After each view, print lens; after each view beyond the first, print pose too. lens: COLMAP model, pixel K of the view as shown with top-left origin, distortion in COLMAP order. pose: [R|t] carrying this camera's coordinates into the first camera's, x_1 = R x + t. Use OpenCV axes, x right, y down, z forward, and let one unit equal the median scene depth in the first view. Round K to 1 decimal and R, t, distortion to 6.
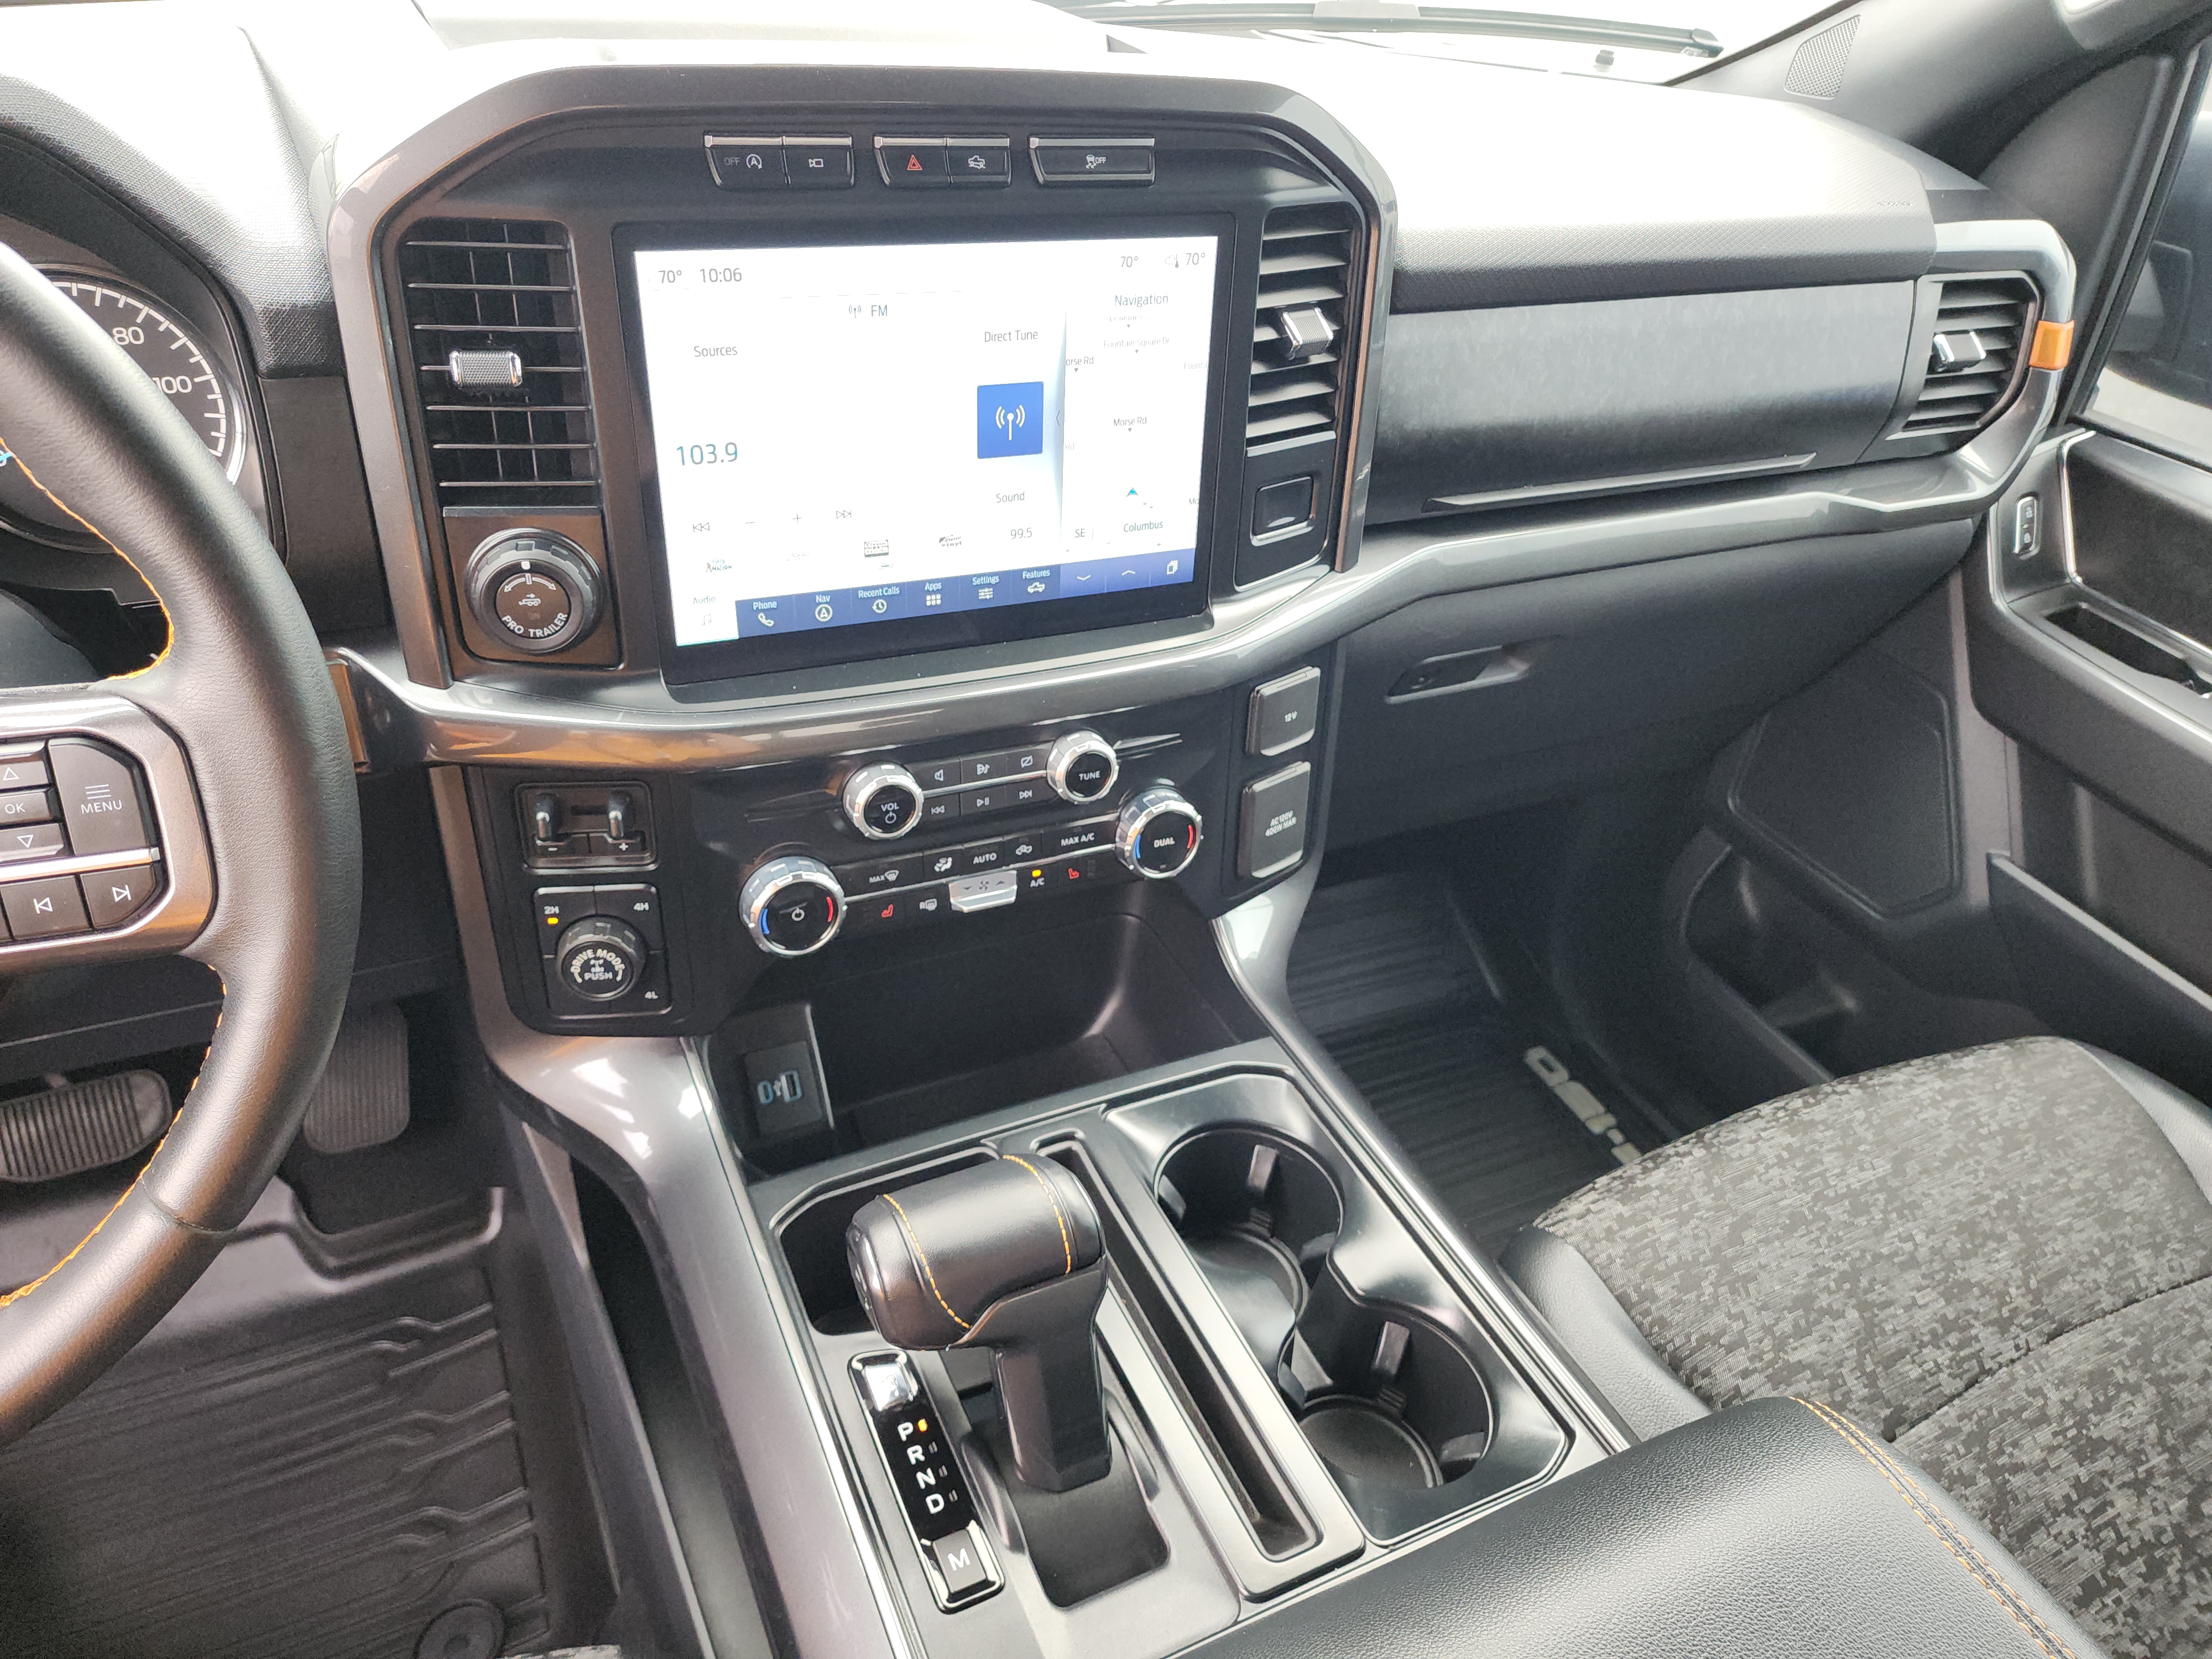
lens RADIAL K [[1509.7, 0, 1089.9], [0, 1509.7, 833.1], [0, 0, 1]] dist [0.067078, -0.044823]
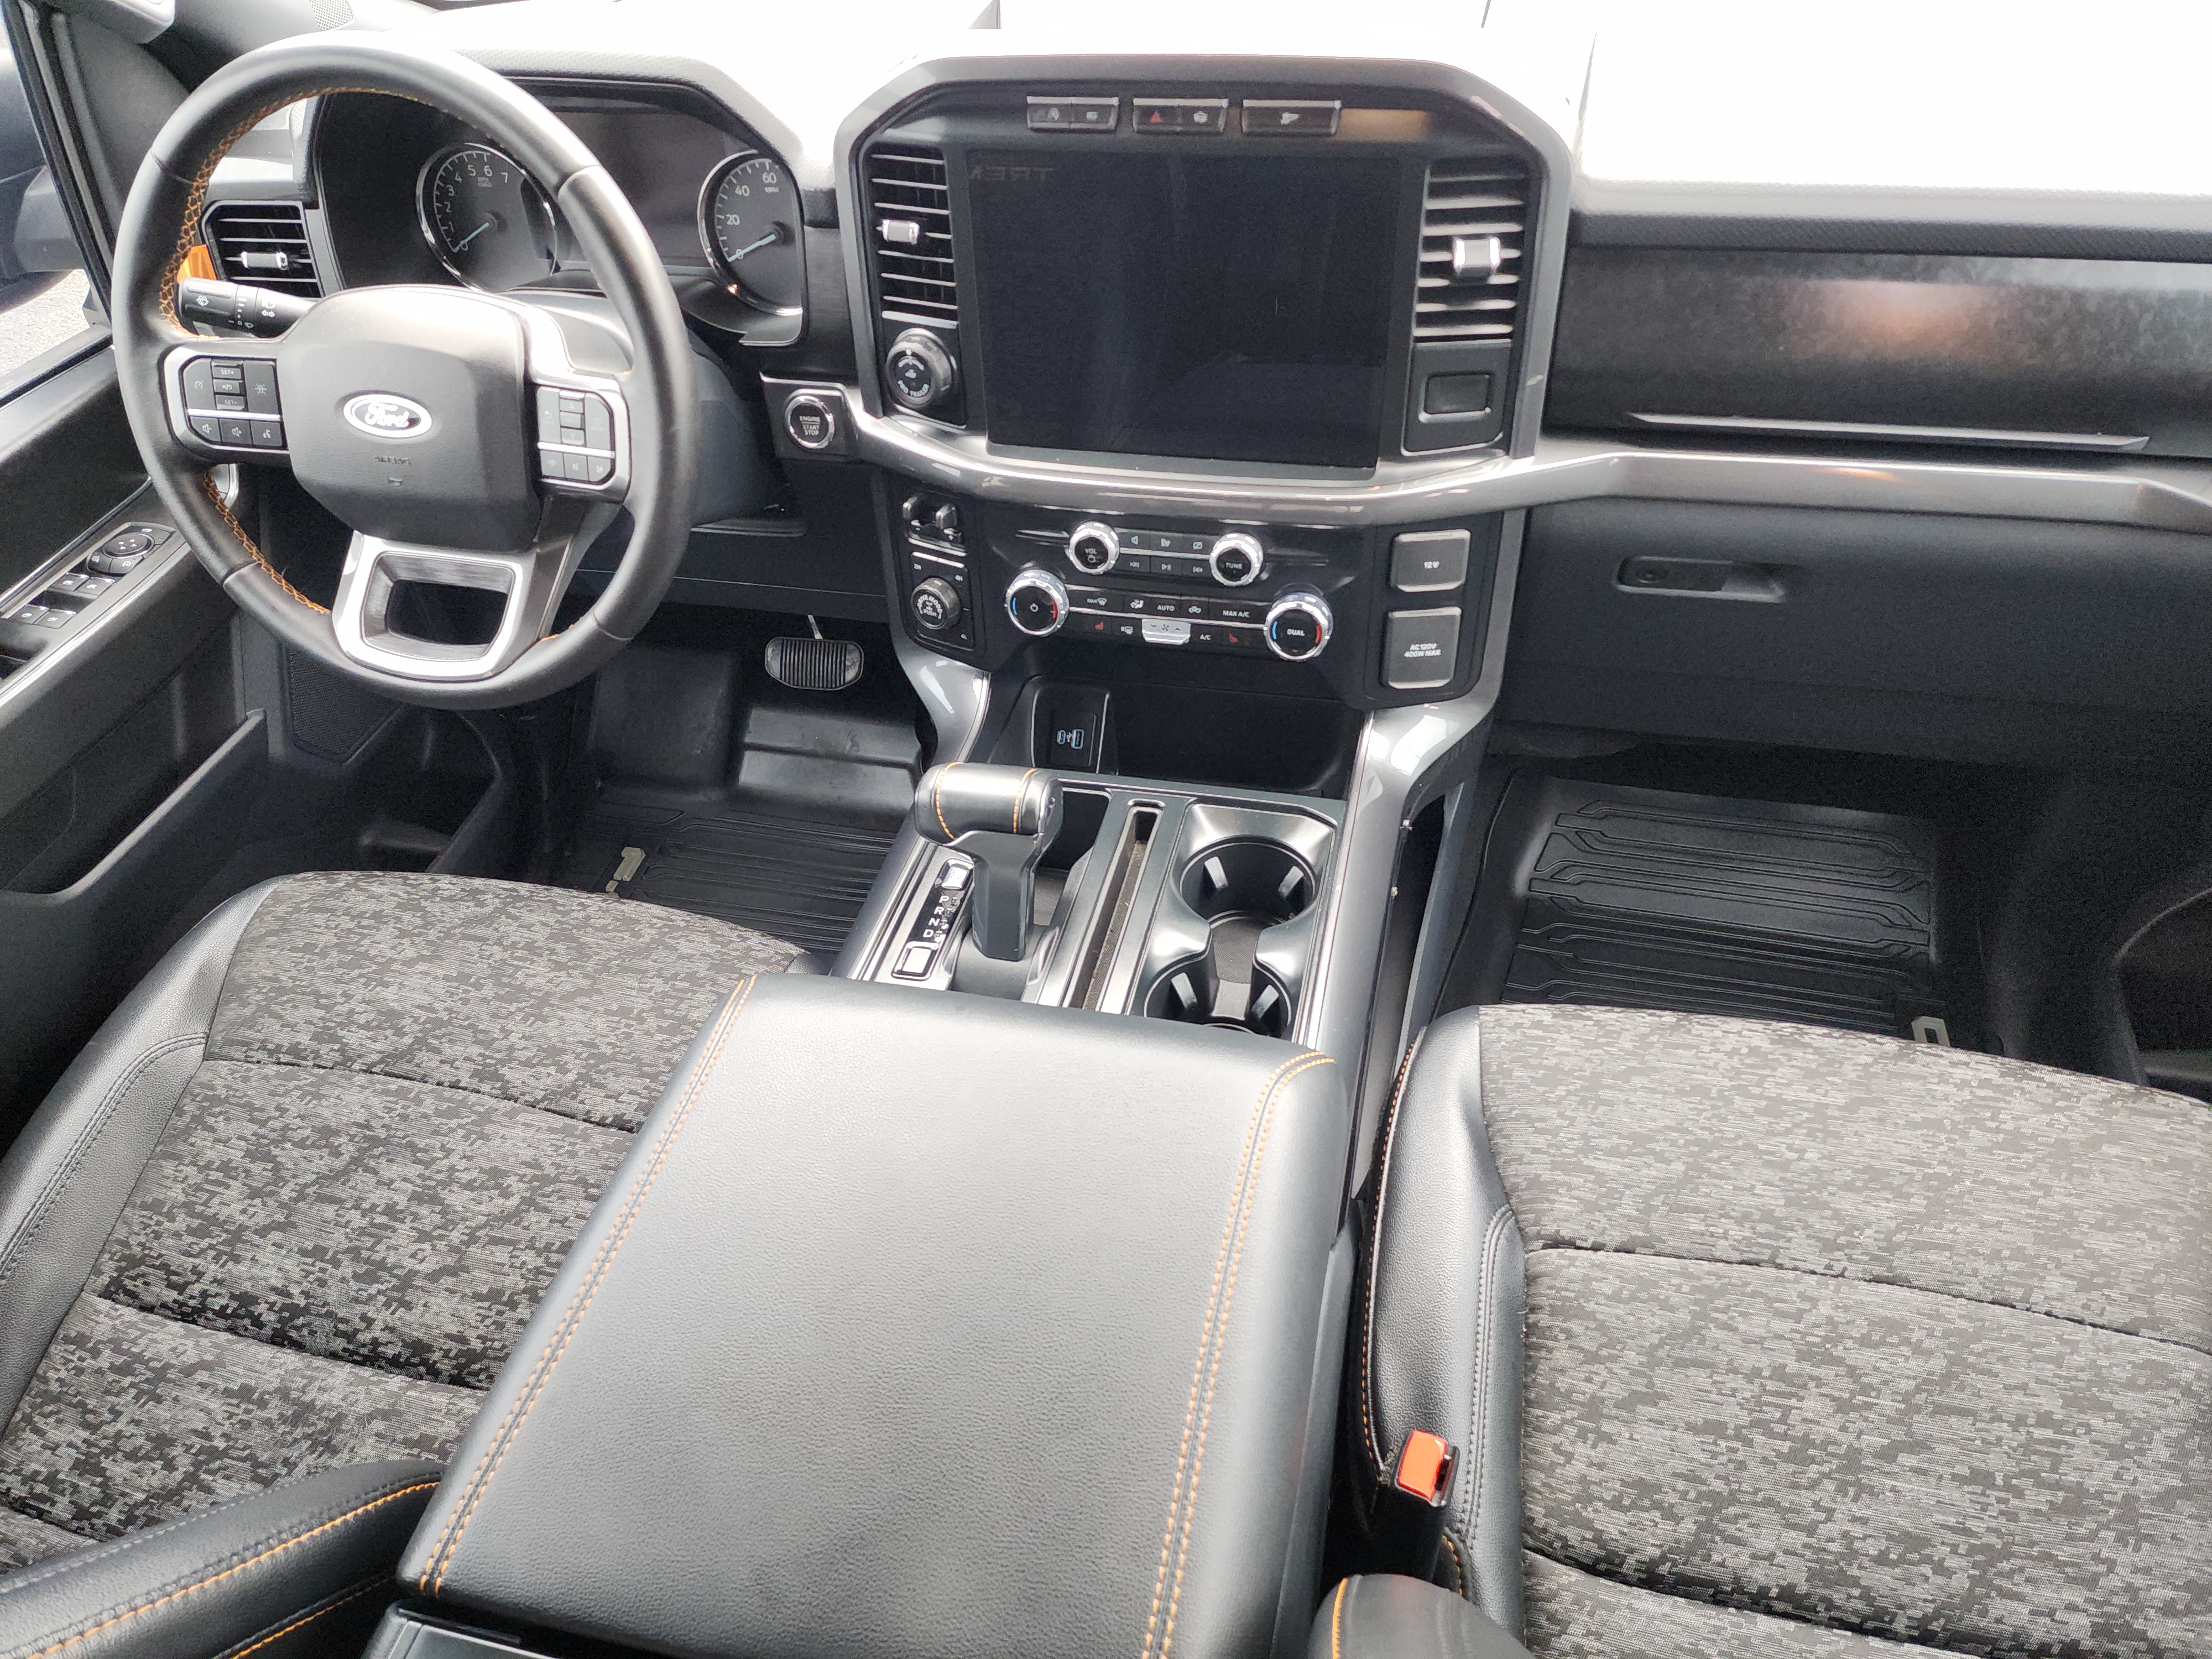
lens RADIAL K [[1509.7, 0, 1121.6], [0, 1509.7, 834.0], [0, 0, 1]] dist [0.067078, -0.044823]
pose [[0.768859, 0.321512, -0.552708, 0.798249], [-0.257161, 0.946885, 0.193075, -0.047990], [0.585427, -0.006312, 0.810701, -0.206427]]
